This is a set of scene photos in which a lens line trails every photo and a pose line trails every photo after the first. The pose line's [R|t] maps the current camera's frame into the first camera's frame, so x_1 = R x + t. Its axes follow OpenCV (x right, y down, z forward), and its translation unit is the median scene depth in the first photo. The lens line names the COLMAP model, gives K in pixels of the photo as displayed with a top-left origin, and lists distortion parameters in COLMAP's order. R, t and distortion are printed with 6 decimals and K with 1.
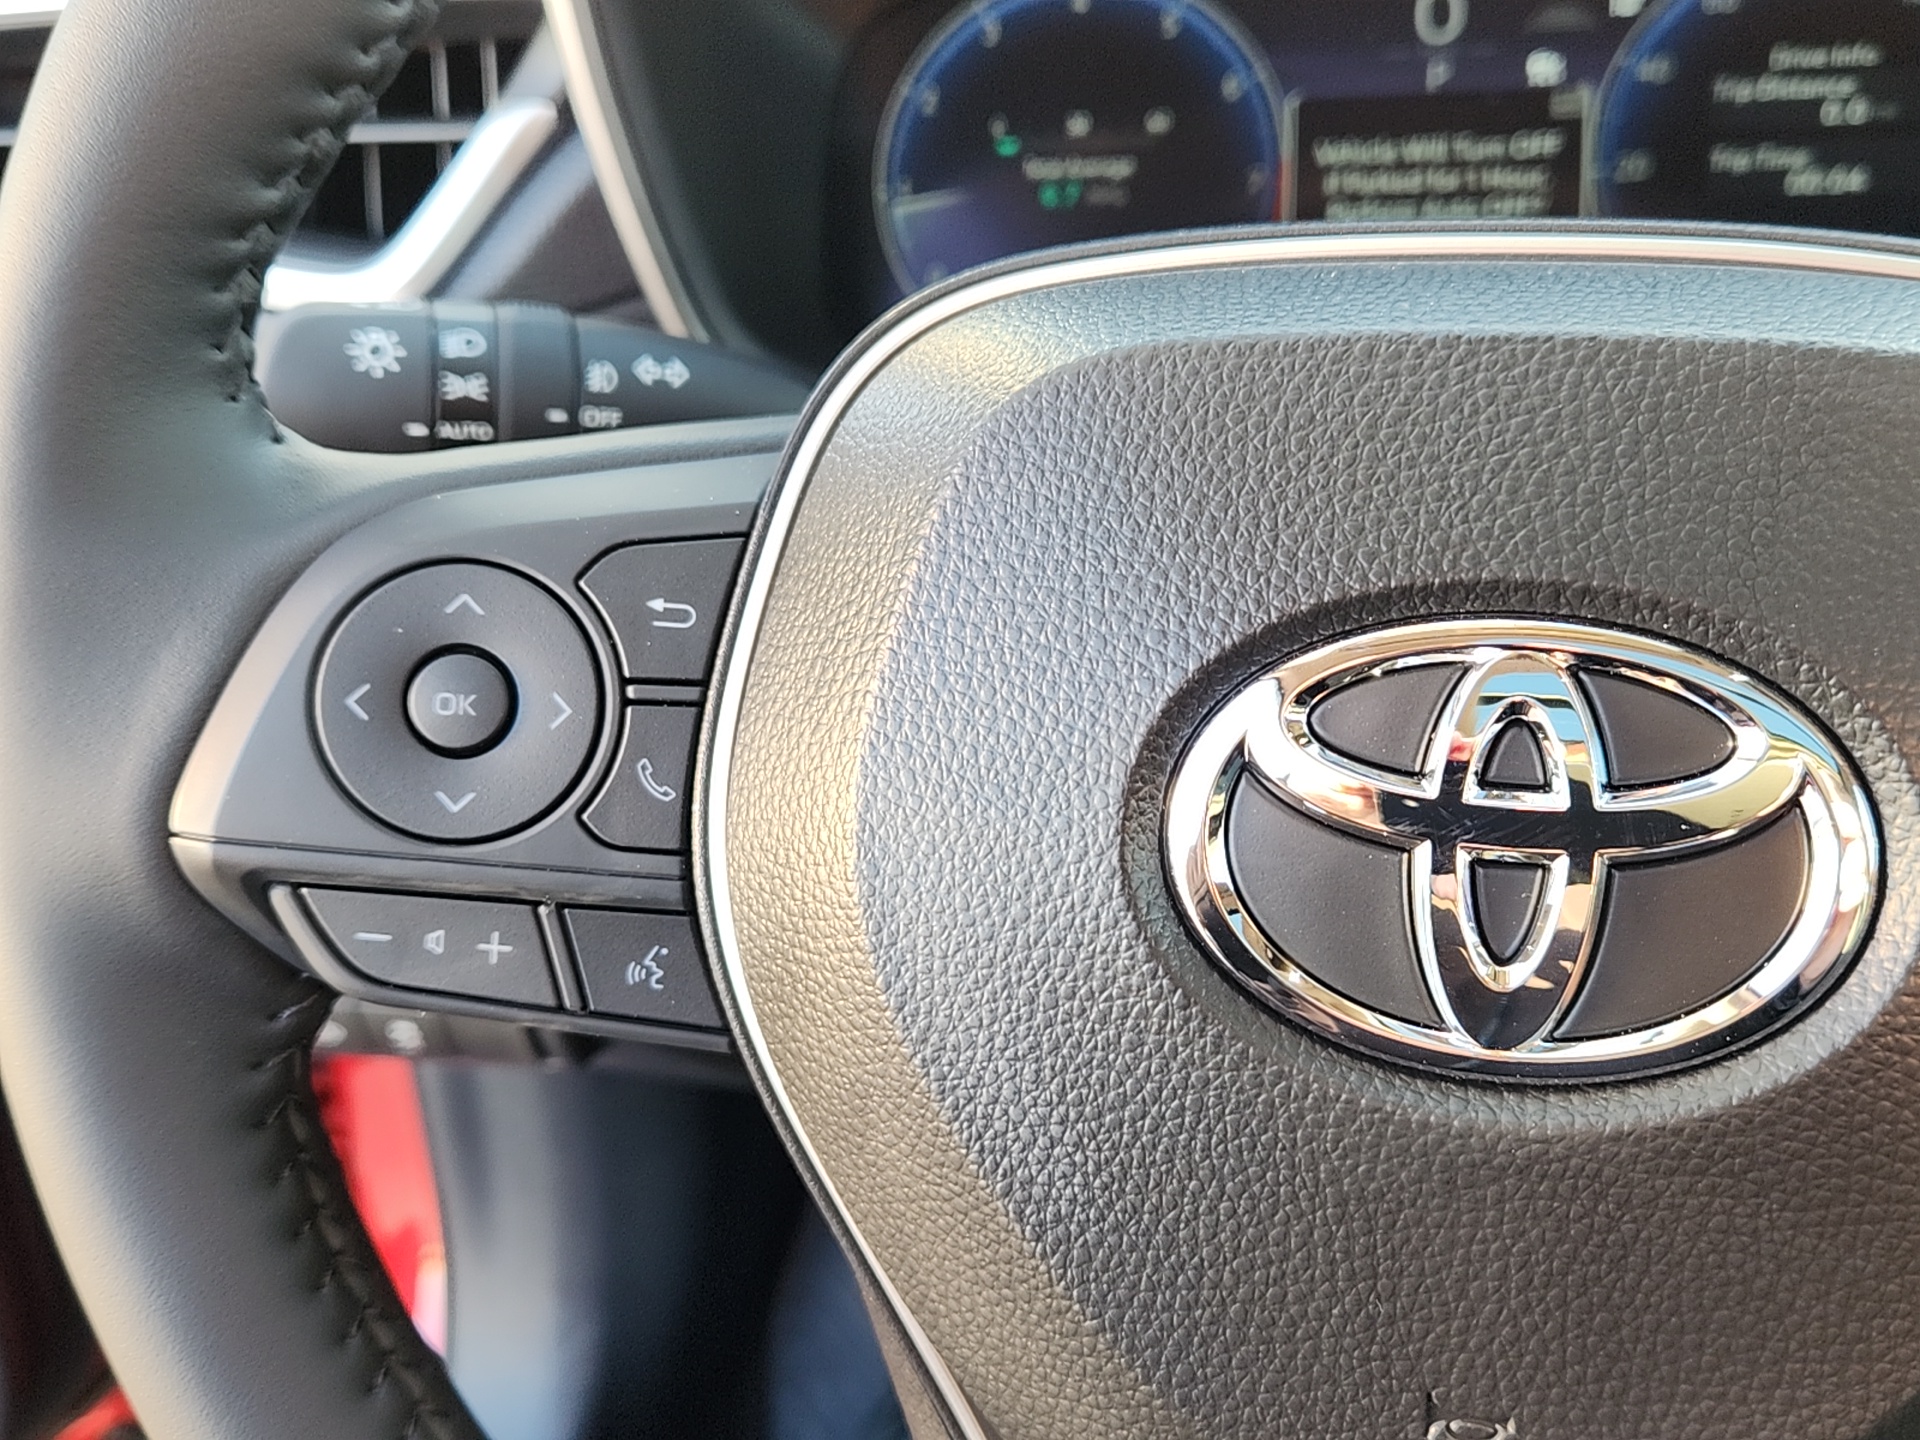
lens RADIAL K [[1515.3, 0, 961.0], [0, 1515.3, 657.7], [0, 0, 1]] dist [0.027059, -0.037428]
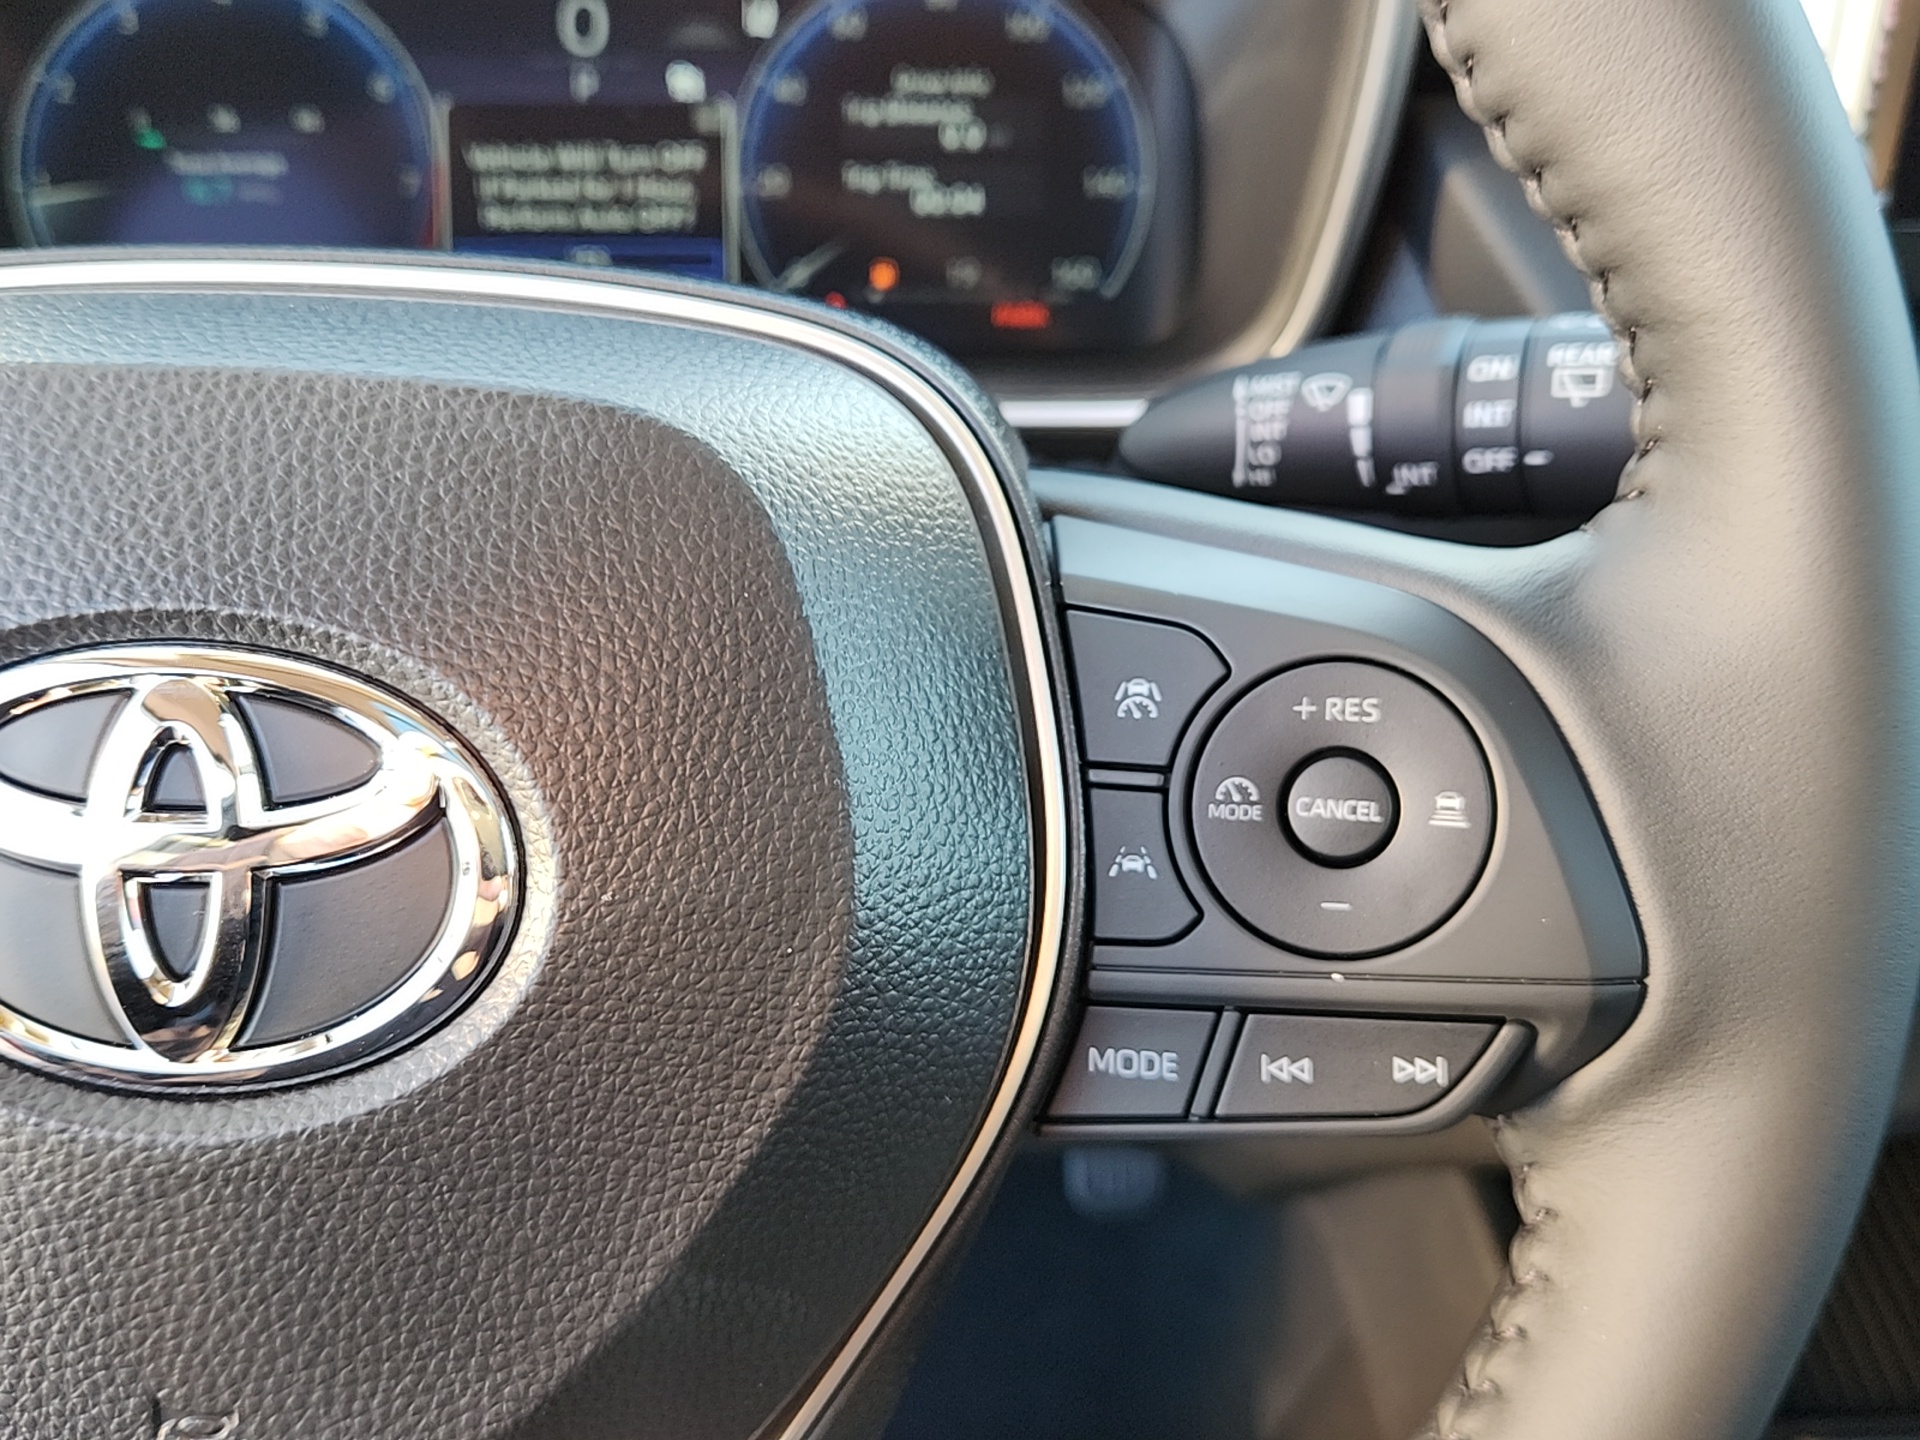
lens RADIAL K [[1530.3, 0, 955.3], [0, 1530.3, 656.6], [0, 0, 1]] dist [0.037986, -0.049638]
pose [[0.982758, -0.029342, 0.182552, 0.684487], [0.026522, 0.999488, 0.017874, -0.022865], [-0.182984, -0.012724, 0.983034, -0.122651]]
